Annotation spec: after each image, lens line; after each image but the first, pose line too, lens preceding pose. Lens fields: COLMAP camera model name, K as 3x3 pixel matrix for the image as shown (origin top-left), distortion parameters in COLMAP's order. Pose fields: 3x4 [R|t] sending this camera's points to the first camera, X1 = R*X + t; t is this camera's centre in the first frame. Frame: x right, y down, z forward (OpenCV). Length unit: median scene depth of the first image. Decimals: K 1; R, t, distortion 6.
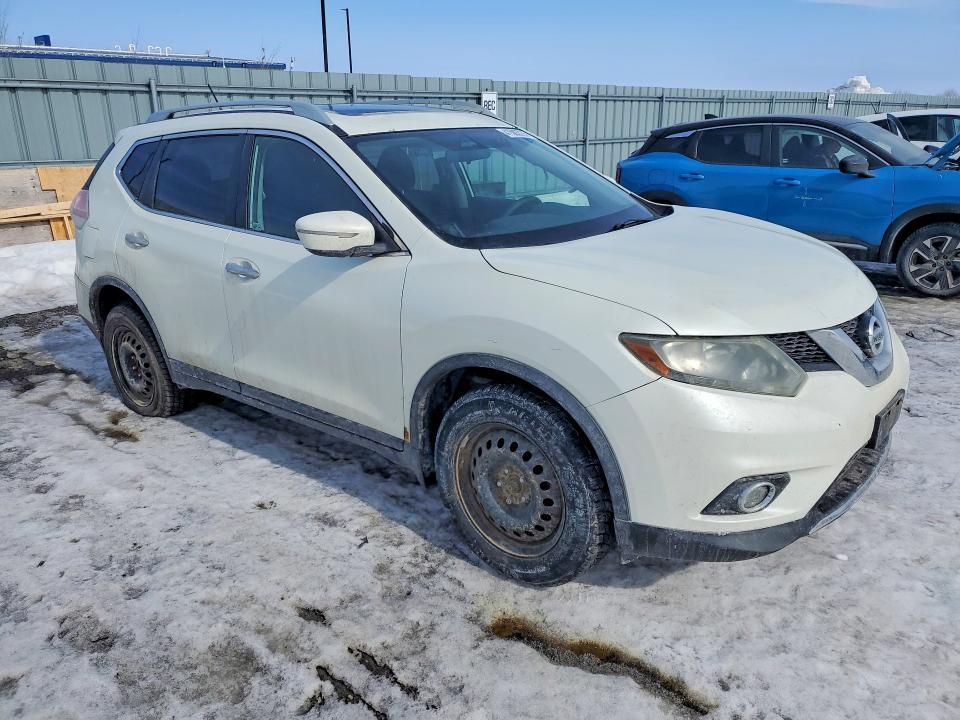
lens RADIAL K [[651.8, 0, 480.0], [0, 651.8, 360.0], [0, 0, 1]] dist [0.083056, -0.086081]
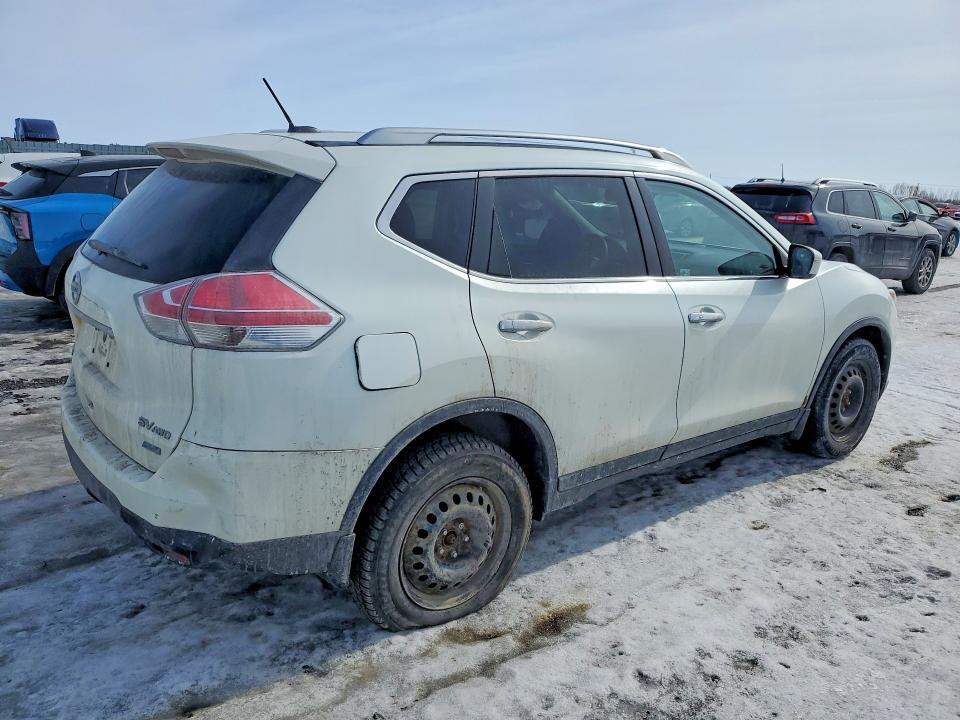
lens RADIAL K [[651.8, 0, 480.0], [0, 651.8, 360.0], [0, 0, 1]] dist [0.083056, -0.086081]
pose [[0.284562, -0.211828, 0.934962, -1.140999], [0.267050, 0.954193, 0.134907, -0.245011], [-0.920711, 0.211292, 0.328096, 0.822164]]
